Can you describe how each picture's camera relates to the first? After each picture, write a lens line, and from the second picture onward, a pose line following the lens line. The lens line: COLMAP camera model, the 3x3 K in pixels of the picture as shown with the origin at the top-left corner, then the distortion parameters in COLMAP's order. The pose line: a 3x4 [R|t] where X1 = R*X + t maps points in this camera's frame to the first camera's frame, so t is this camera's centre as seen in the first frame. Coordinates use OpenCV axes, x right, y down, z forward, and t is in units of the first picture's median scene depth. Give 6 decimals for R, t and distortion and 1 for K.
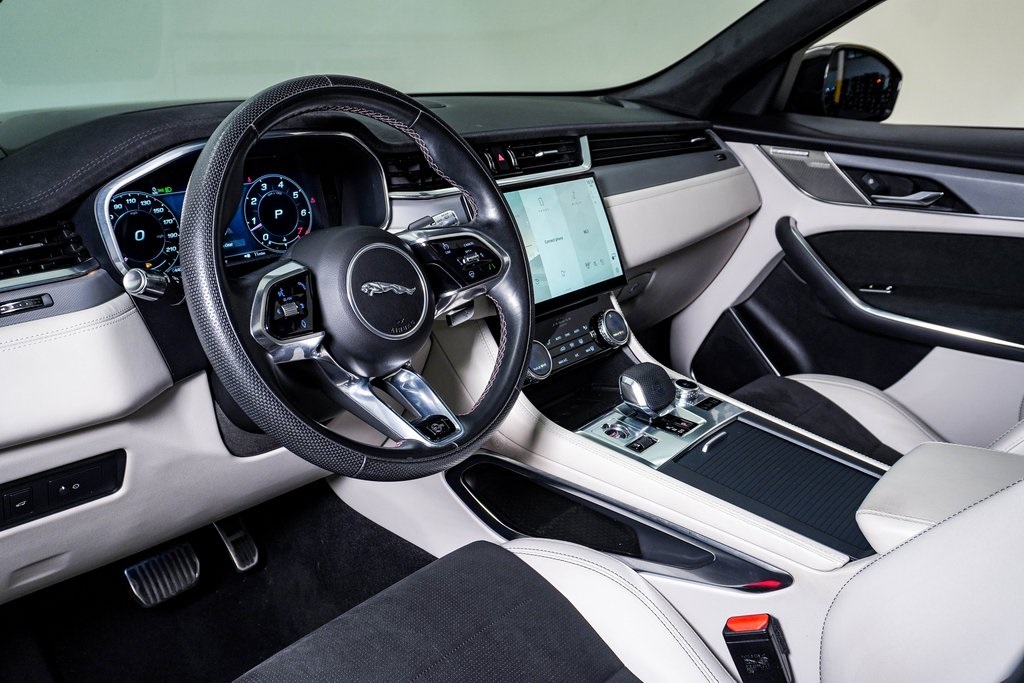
lens RADIAL K [[861.4, 0, 512.8], [0, 861.4, 339.9], [0, 0, 1]] dist [-0.015339, -0.000345]
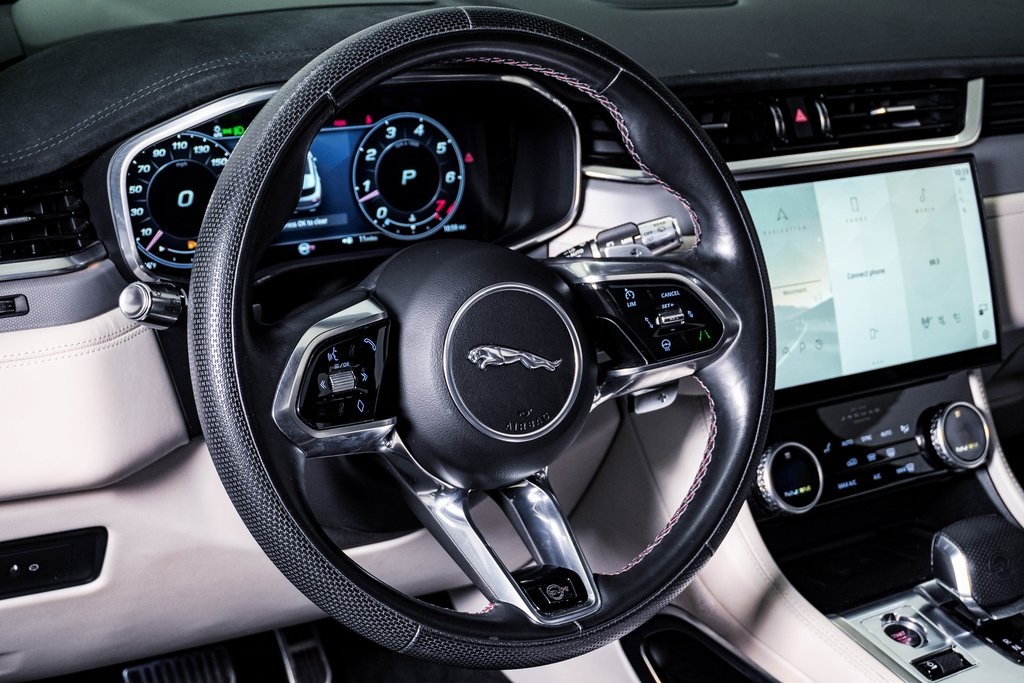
lens RADIAL K [[1552.1, 0, 510.2], [0, 1552.1, 340.5], [0, 0, 1]] dist [-0.012537, 0.000000]
pose [[0.950512, 0.161842, -0.265205, 0.128534], [-0.152131, 0.986721, 0.056904, -0.117951], [0.270893, -0.013742, 0.962512, -0.068907]]
